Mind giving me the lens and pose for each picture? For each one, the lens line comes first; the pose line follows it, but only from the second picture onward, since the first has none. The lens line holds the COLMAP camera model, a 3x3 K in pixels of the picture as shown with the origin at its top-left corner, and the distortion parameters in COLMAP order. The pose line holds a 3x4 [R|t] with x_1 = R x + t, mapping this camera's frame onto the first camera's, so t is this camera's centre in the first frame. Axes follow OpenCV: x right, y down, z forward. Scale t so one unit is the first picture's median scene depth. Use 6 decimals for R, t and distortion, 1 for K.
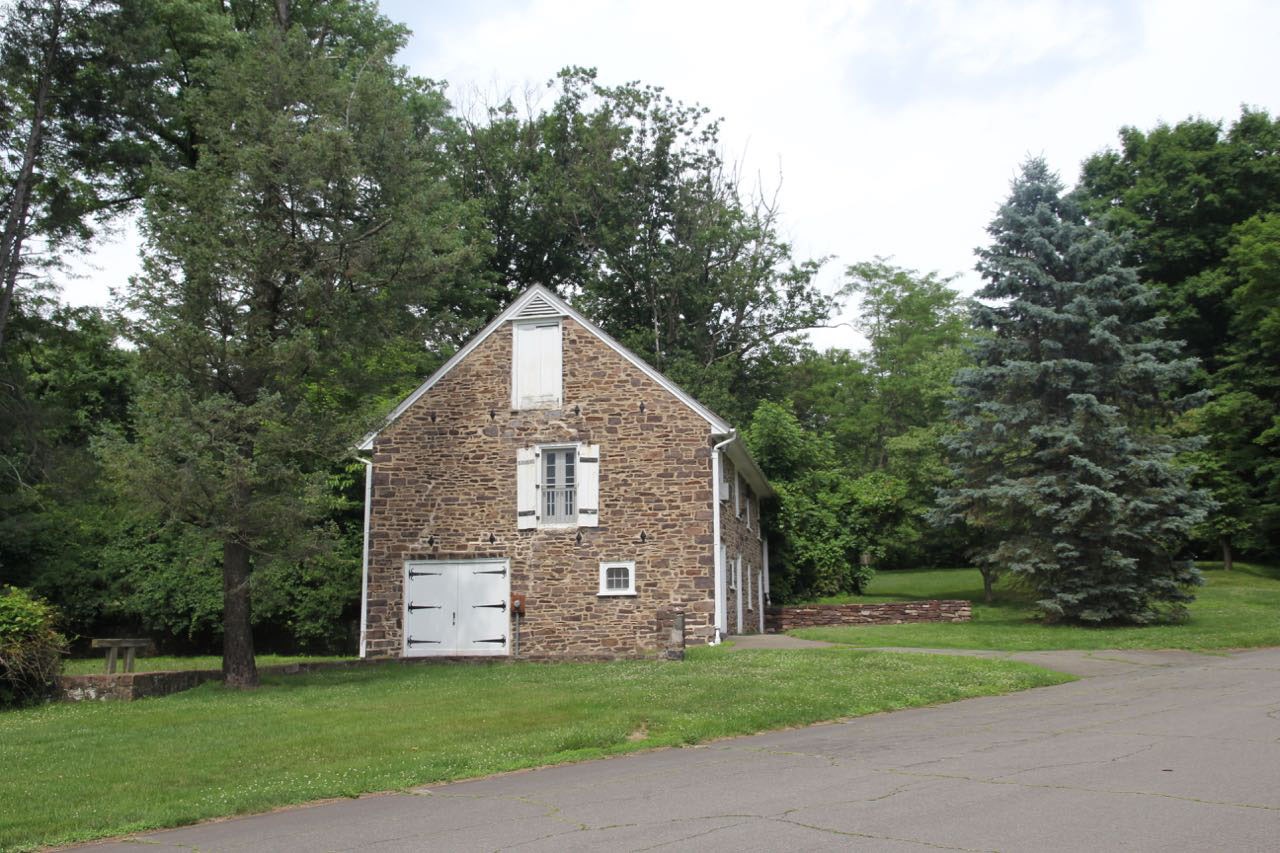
lens RADIAL K [[1193.2, 0, 608.6], [0, 1193.2, 426.3], [0, 0, 1]] dist [-0.005348, 0.002099]
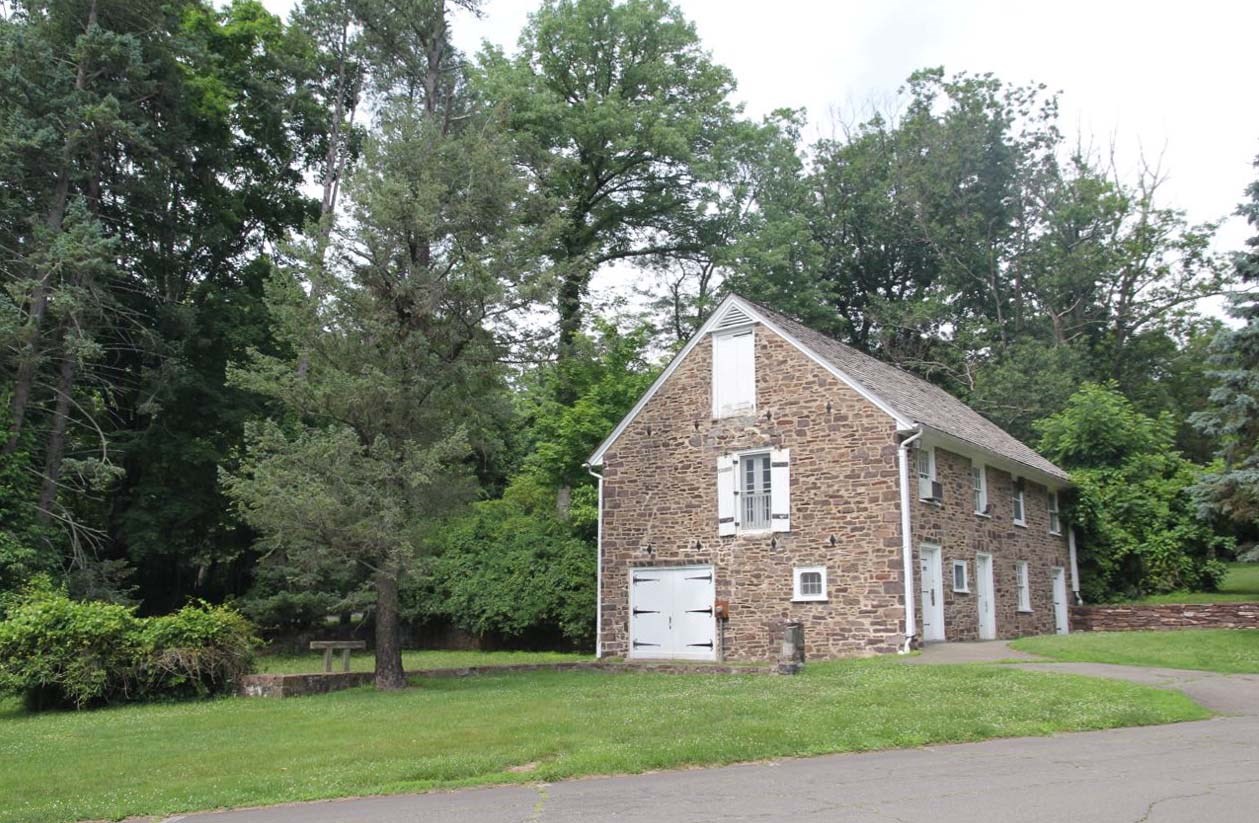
lens RADIAL K [[1085.0, 0, 629.5], [0, 1085.0, 411.5], [0, 0, 1]] dist [-0.061681, 0.140207]
pose [[0.900643, -0.074351, -0.428153, 0.257460], [0.067888, 0.997231, -0.030368, 0.002984], [0.429225, -0.001715, 0.903196, 0.128580]]
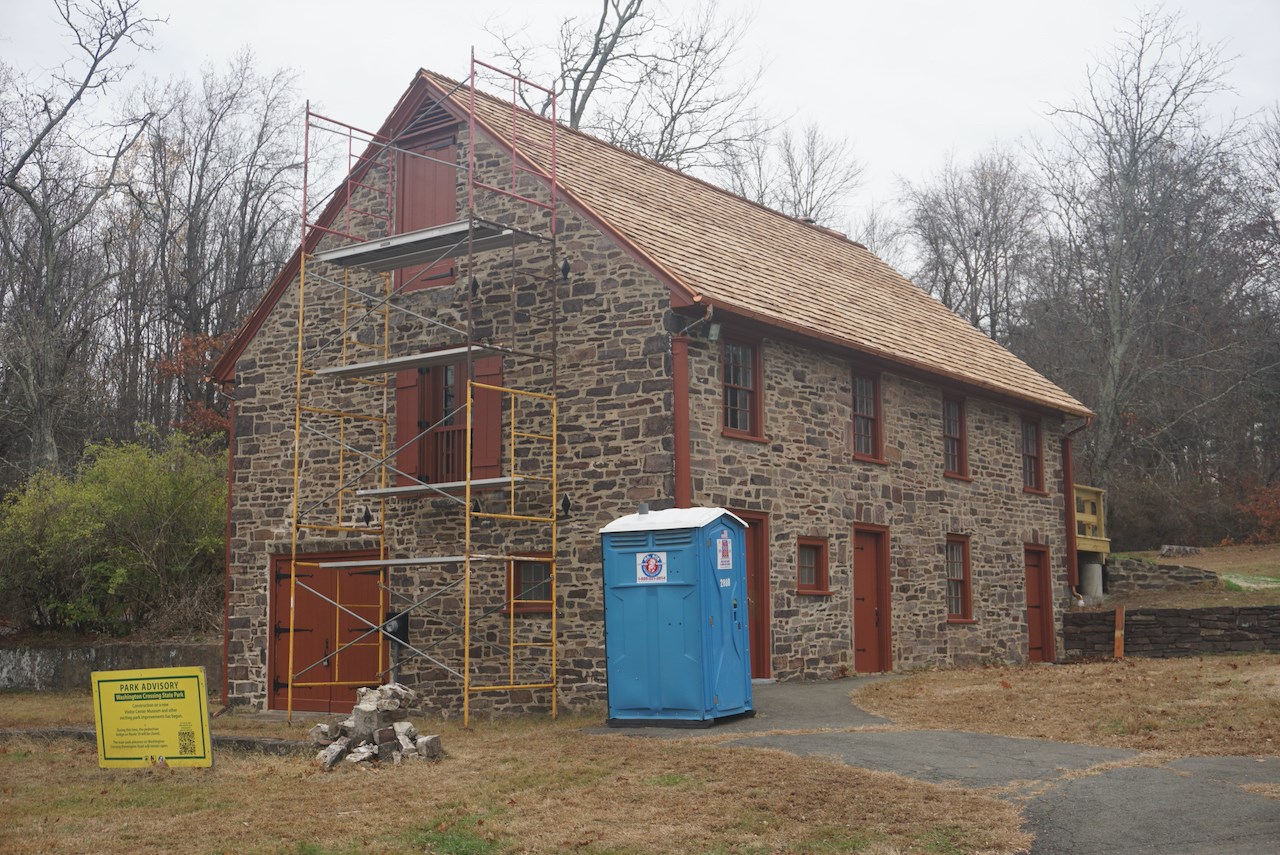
lens RADIAL K [[1530.5, 0, 640.0], [0, 1530.5, 427.5], [0, 0, 1]] dist [-0.023183, -0.005335]
pose [[0.906035, -0.053195, -0.419845, 0.345851], [0.075805, 0.996423, 0.037340, 0.031953], [0.416357, -0.065658, 0.906827, 0.369274]]
